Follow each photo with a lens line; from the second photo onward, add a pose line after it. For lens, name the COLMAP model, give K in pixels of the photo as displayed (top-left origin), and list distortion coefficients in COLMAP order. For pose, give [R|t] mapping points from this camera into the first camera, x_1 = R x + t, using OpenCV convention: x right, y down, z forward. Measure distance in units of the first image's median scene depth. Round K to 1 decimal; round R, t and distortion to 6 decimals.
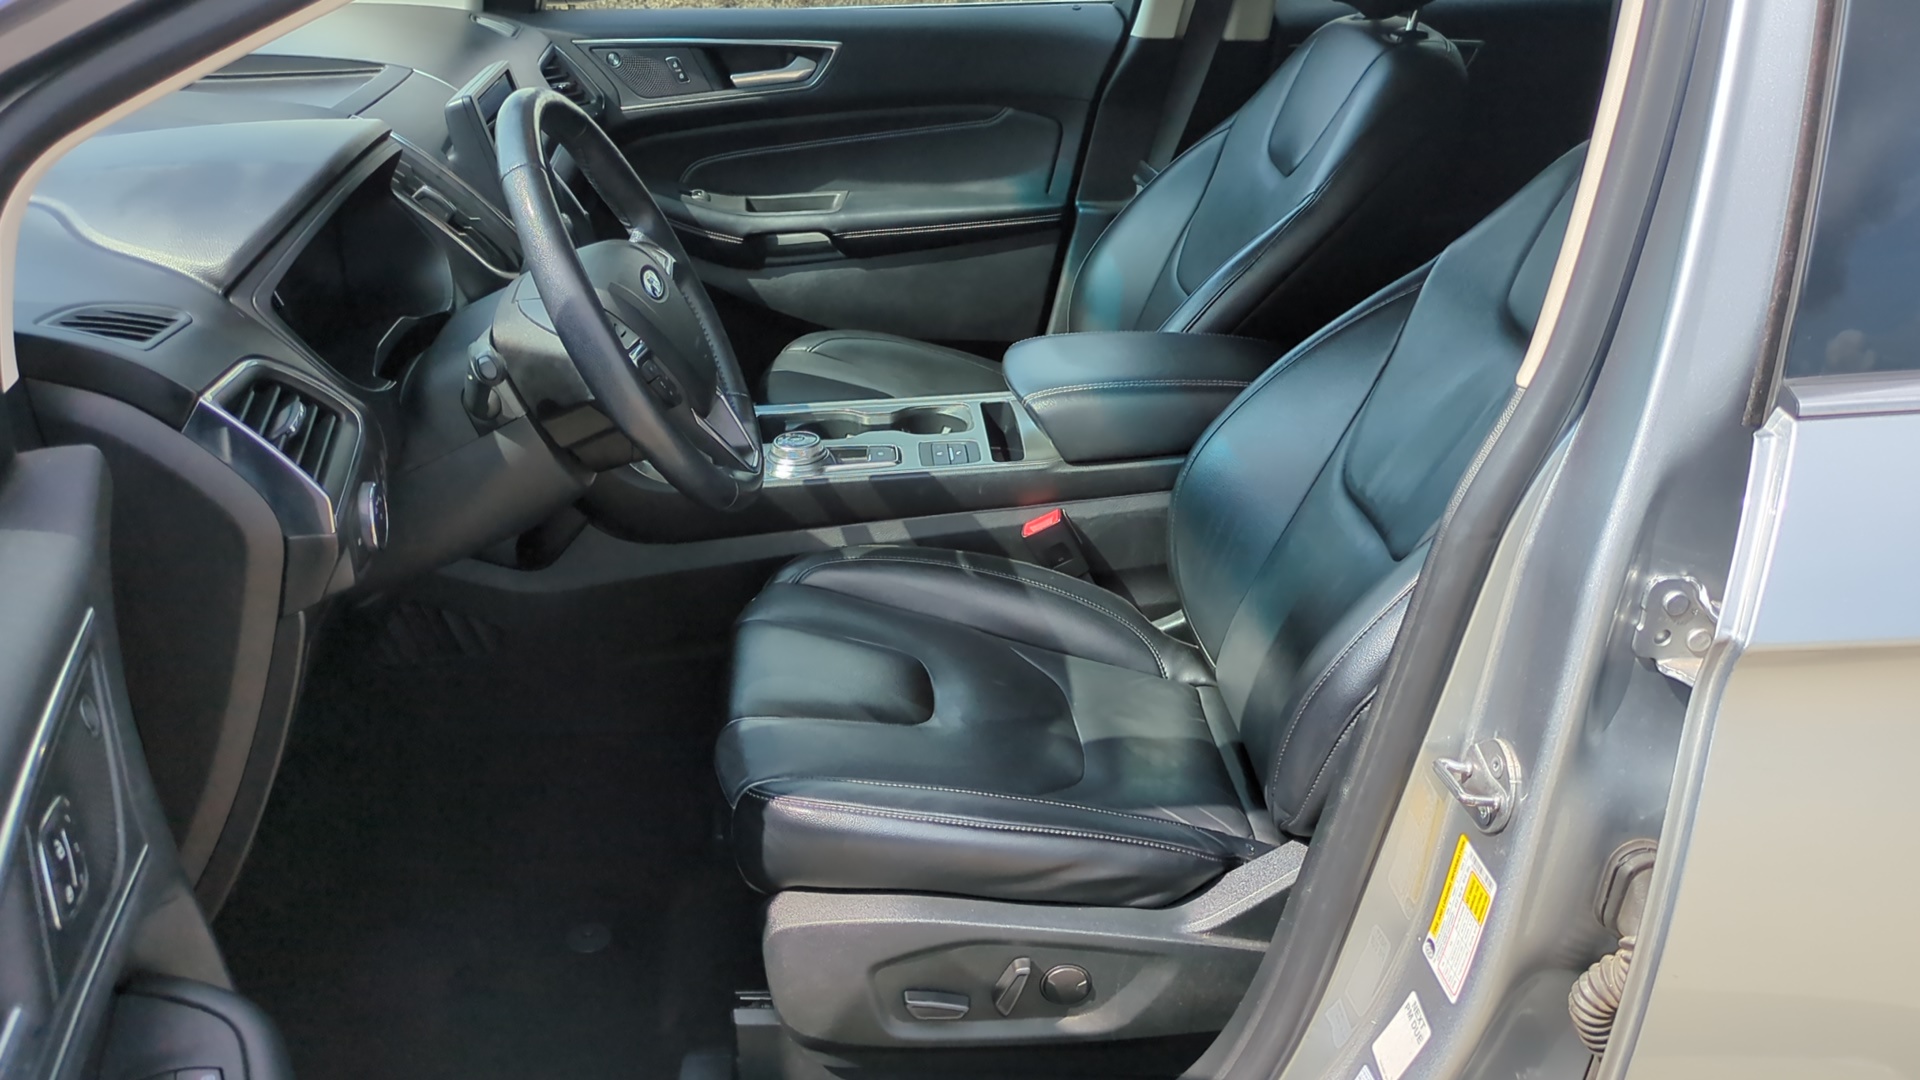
lens RADIAL K [[1643.5, 0, 955.8], [0, 1643.5, 528.0], [0, 0, 1]] dist [0.070777, -0.127753]
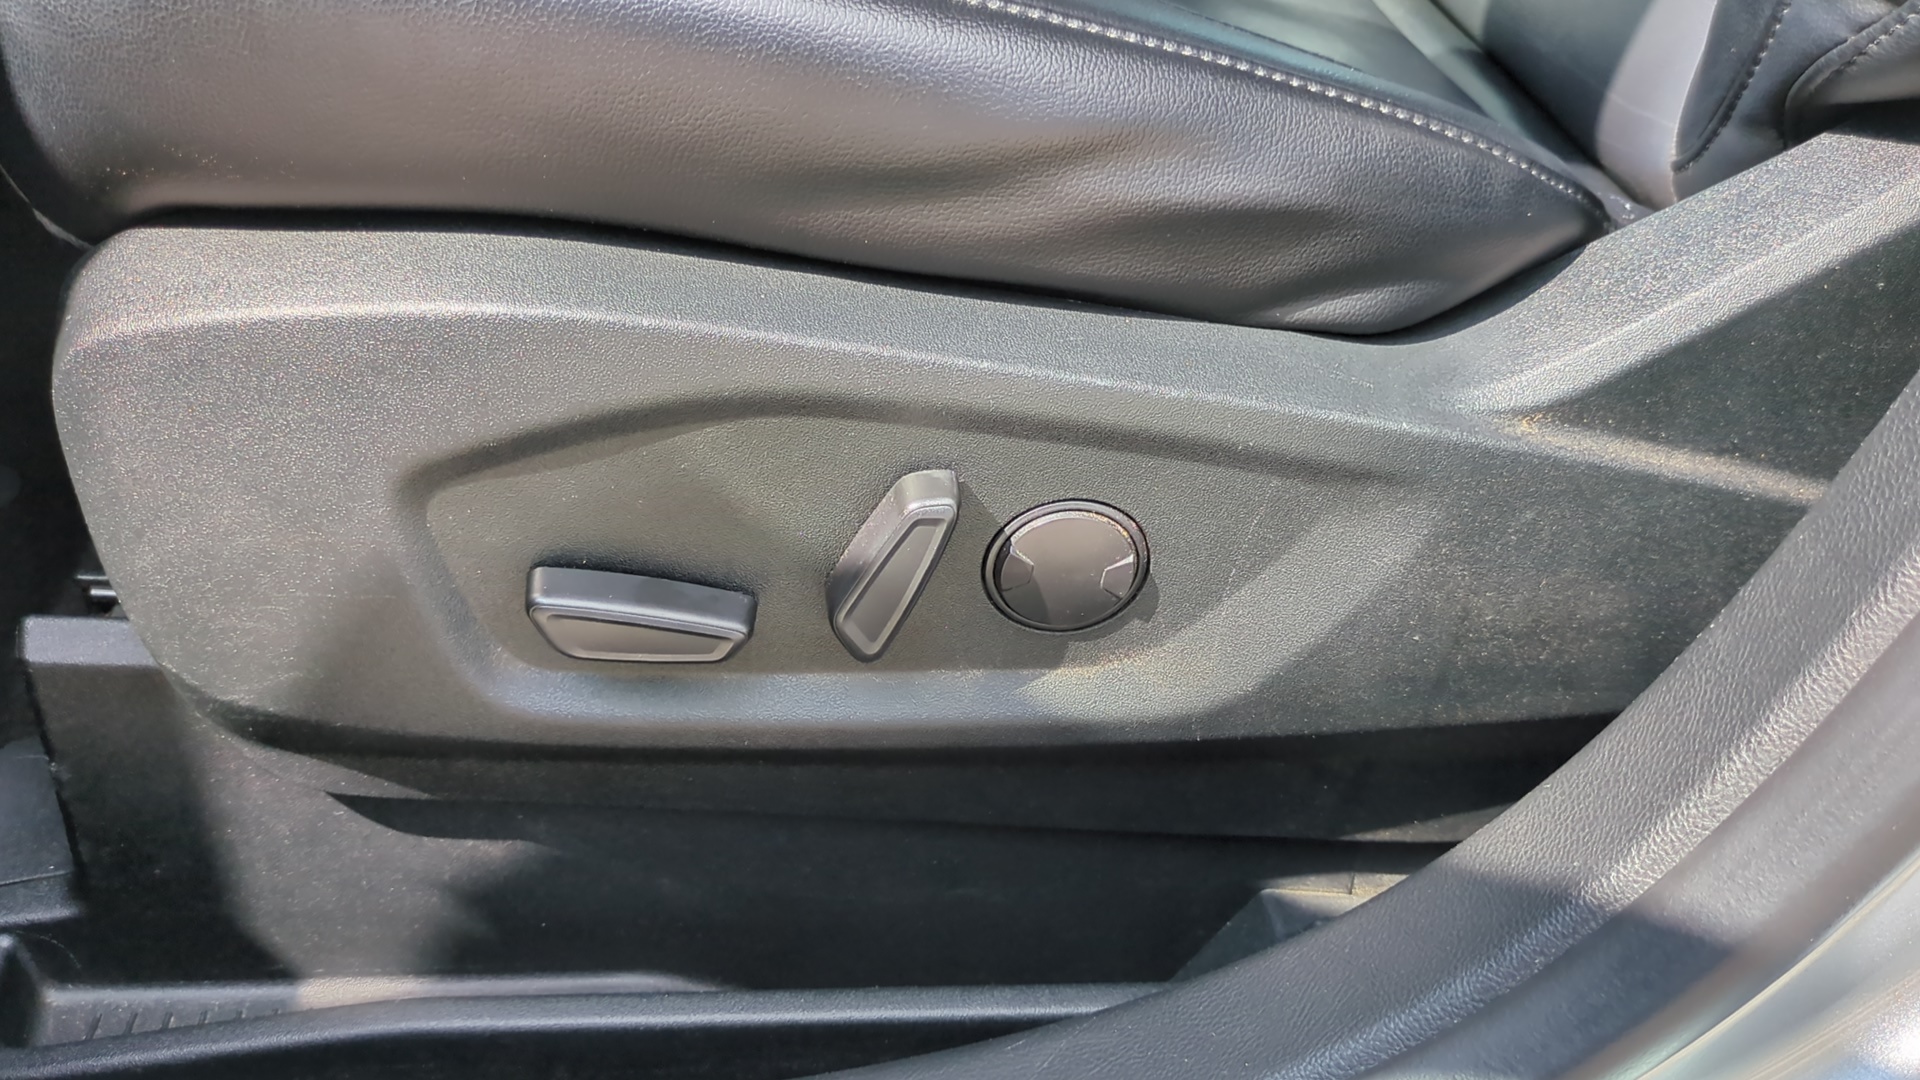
lens RADIAL K [[1643.5, 0, 955.8], [0, 1643.5, 528.0], [0, 0, 1]] dist [0.070777, -0.127753]
pose [[0.997870, 0.034166, 0.055572, 0.028637], [-0.043504, 0.983317, 0.176624, 0.216188], [-0.048610, -0.178665, 0.982708, 0.700140]]
